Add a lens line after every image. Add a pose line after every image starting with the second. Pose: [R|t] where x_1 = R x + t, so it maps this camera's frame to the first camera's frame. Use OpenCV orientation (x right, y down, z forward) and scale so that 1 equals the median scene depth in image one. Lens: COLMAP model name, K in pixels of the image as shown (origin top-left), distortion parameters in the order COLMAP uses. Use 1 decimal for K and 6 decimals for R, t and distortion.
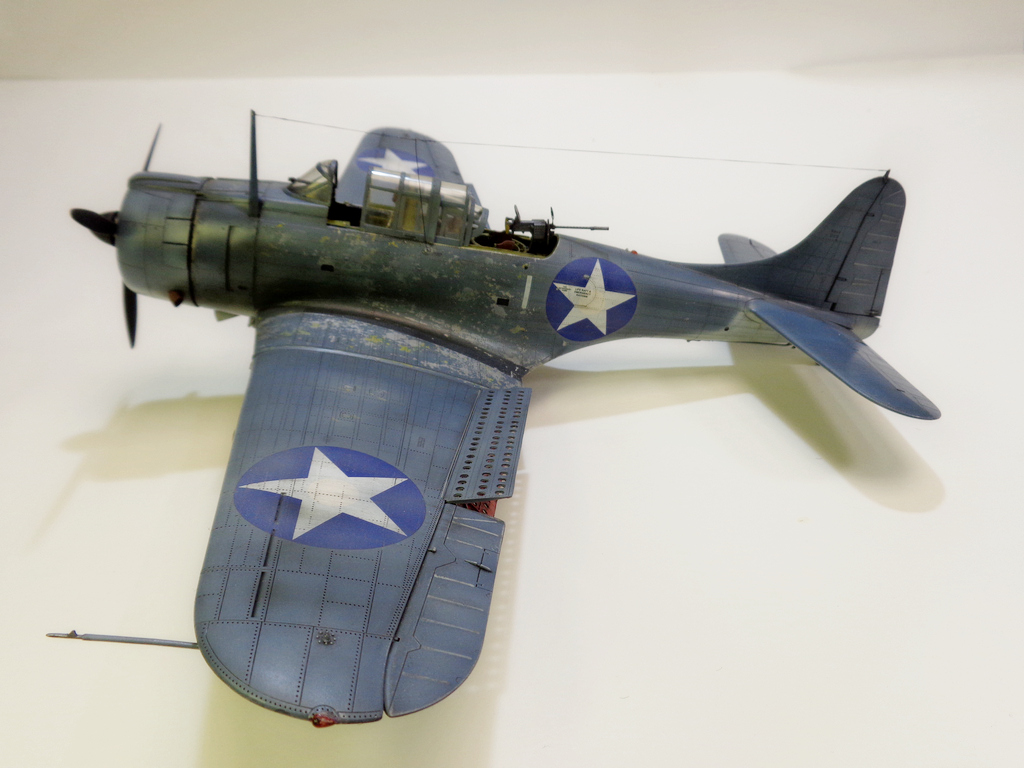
lens RADIAL K [[767.2, 0, 516.7], [0, 767.2, 389.7], [0, 0, 1]] dist [-0.013858, 0.016220]
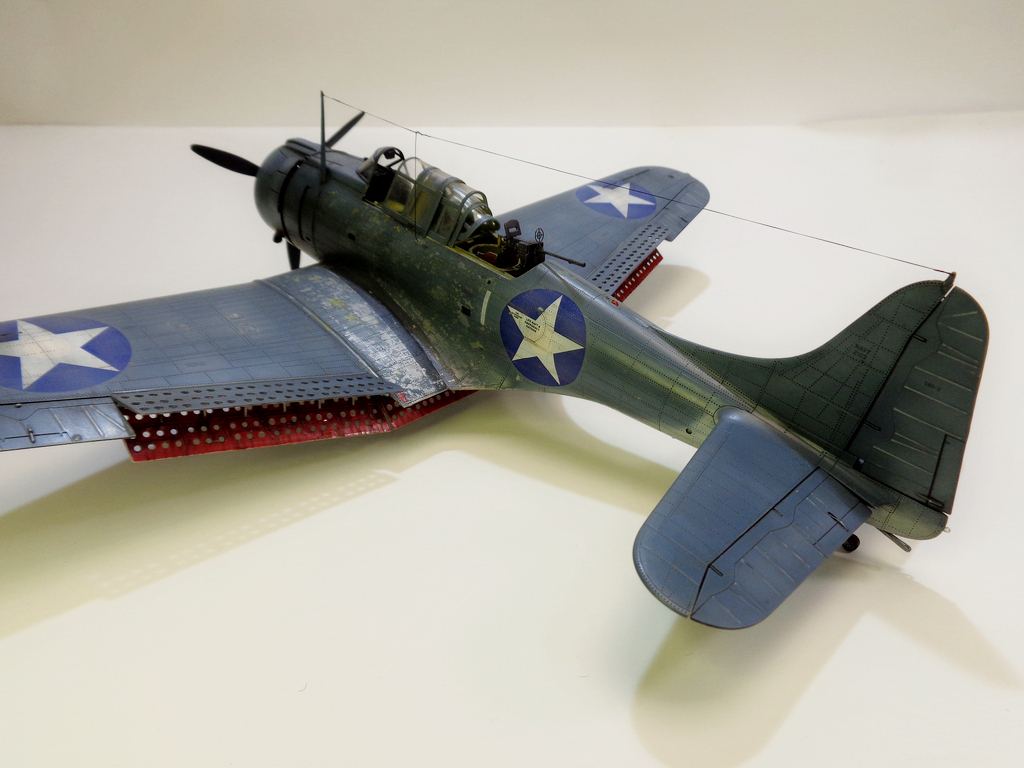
lens RADIAL K [[767.2, 0, 519.5], [0, 767.2, 390.1], [0, 0, 1]] dist [-0.013858, 0.016220]
pose [[0.681523, 0.320542, -0.657860, 0.701365], [-0.381739, 0.922685, 0.054108, -0.101913], [0.624341, 0.214254, 0.751194, 0.344906]]
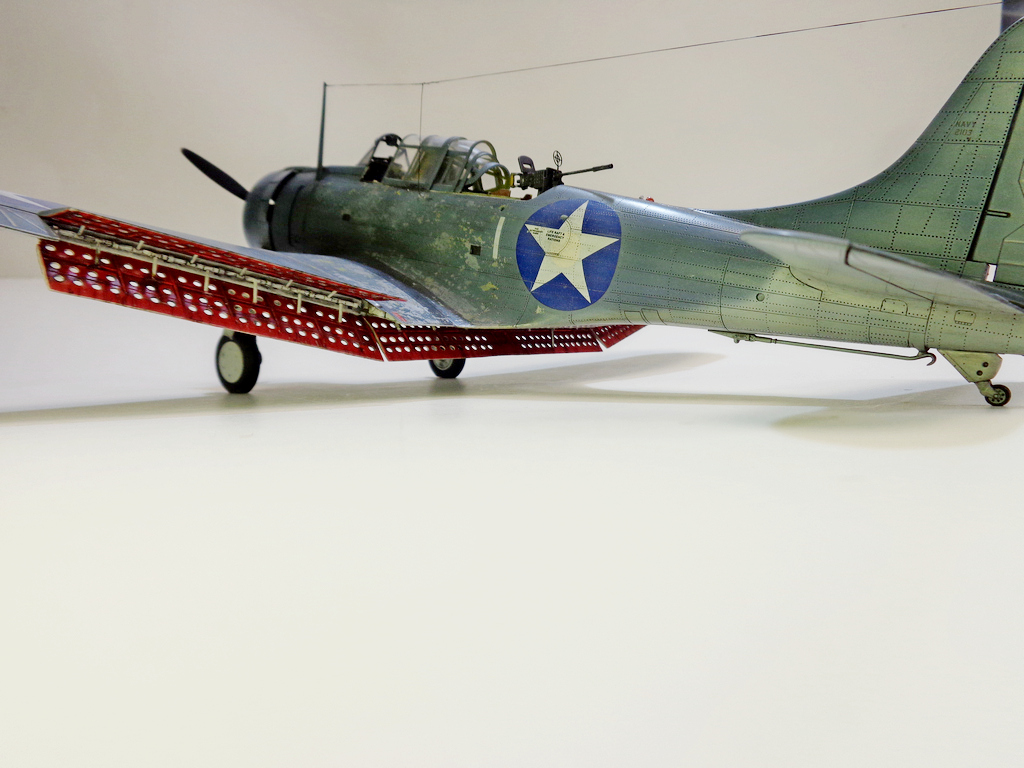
lens RADIAL K [[767.2, 0, 522.2], [0, 767.2, 382.7], [0, 0, 1]] dist [-0.013858, 0.016220]
pose [[0.706091, 0.037513, -0.707127, 0.623865], [-0.356469, 0.881669, -0.309175, 0.257293], [0.611854, 0.470375, 0.635911, 0.573953]]
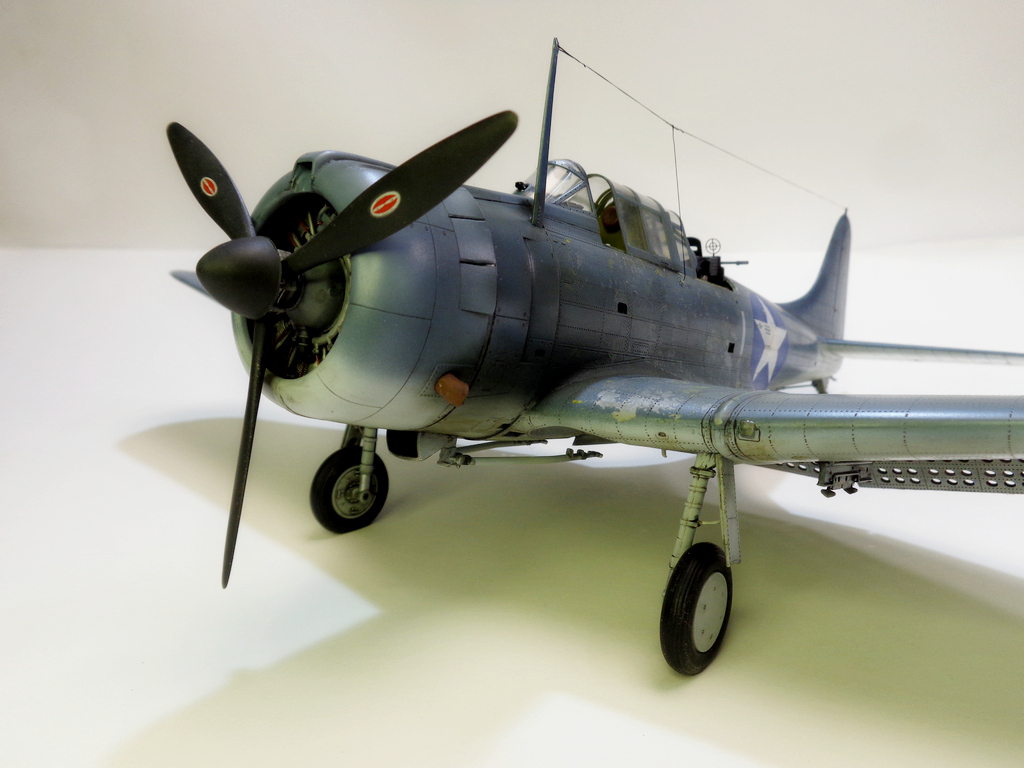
lens RADIAL K [[767.2, 0, 513.7], [0, 767.2, 374.5], [0, 0, 1]] dist [-0.013858, 0.016220]
pose [[0.706032, -0.135611, 0.695074, -0.716417], [0.365711, 0.910313, -0.193871, -0.020995], [-0.606444, 0.391075, 0.692305, 0.620222]]
